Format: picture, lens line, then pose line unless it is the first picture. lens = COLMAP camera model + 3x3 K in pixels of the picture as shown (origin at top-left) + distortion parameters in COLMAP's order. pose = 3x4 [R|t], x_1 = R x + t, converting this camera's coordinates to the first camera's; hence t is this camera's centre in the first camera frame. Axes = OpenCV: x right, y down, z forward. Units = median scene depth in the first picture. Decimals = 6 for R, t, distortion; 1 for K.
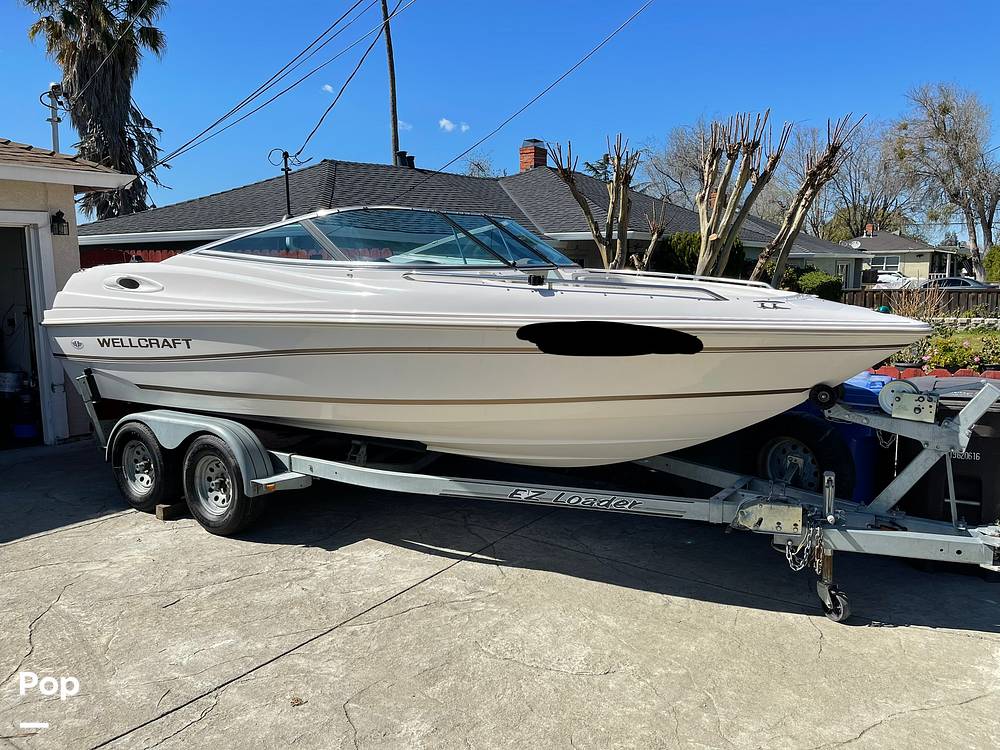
lens RADIAL K [[763.7, 0, 486.6], [0, 763.7, 371.8], [0, 0, 1]] dist [0.083751, -0.109819]
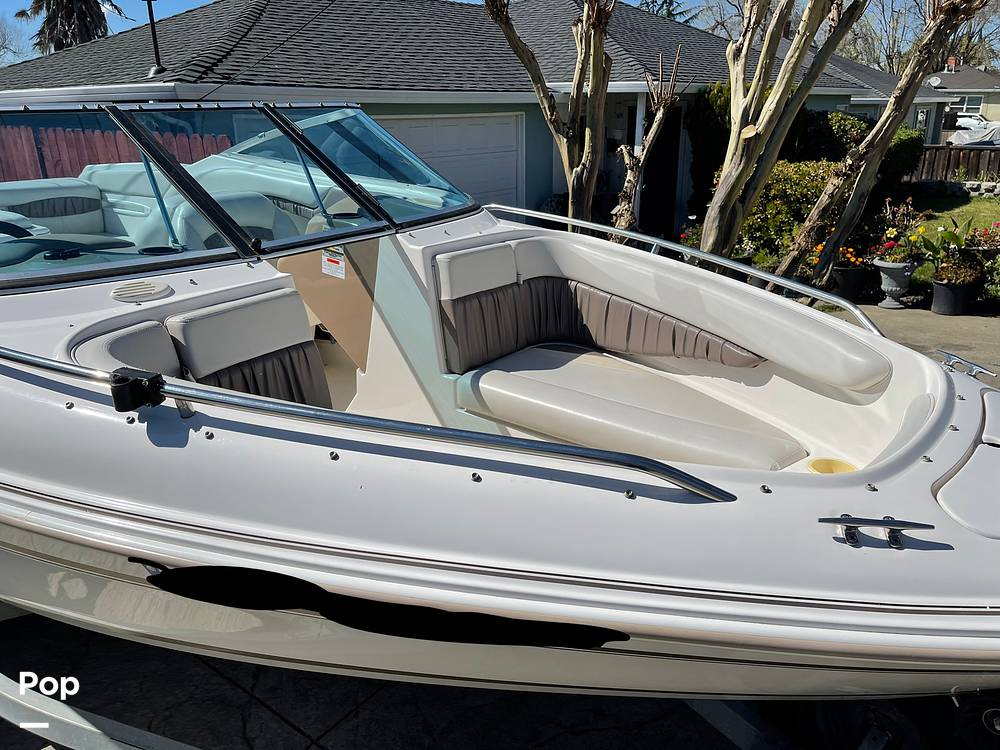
lens RADIAL K [[766.5, 0, 476.5], [0, 766.5, 373.9], [0, 0, 1]] dist [0.077174, -0.118681]
pose [[0.998132, 0.015698, -0.059048, 0.205451], [-0.003601, 0.979865, 0.199628, -0.174215], [0.060993, -0.199042, 0.978091, 0.627498]]
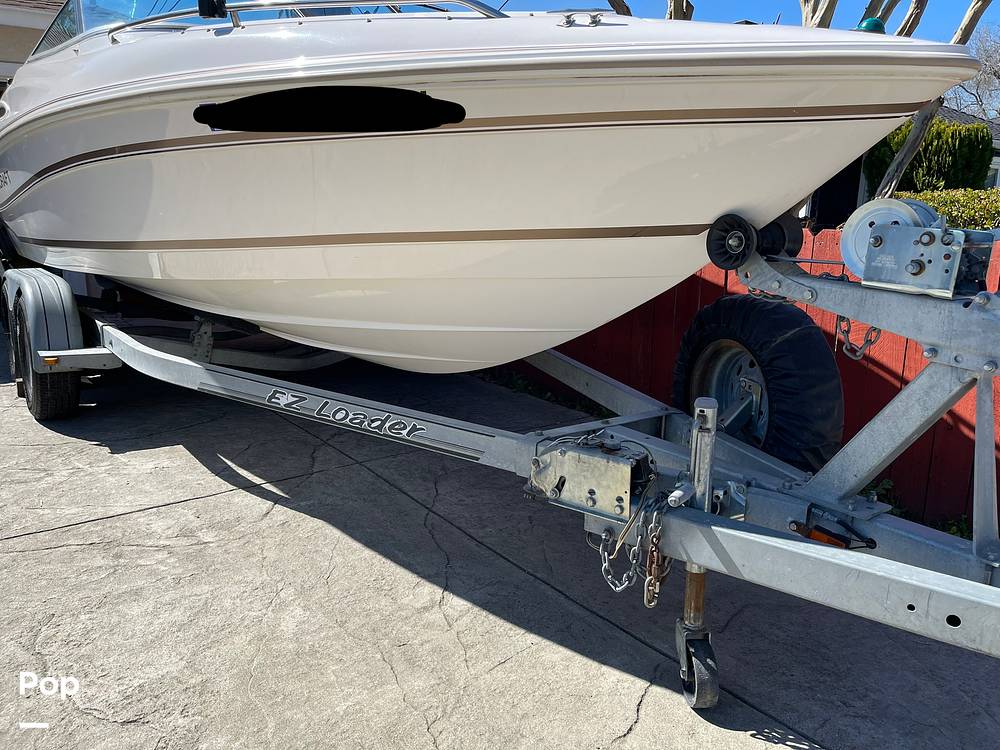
lens RADIAL K [[766.5, 0, 476.5], [0, 766.5, 373.9], [0, 0, 1]] dist [0.077174, -0.118681]
pose [[0.946310, 0.090207, -0.310419, 0.405909], [-0.063208, 0.993374, 0.095984, 0.070433], [0.317021, -0.071209, 0.945741, 0.462951]]
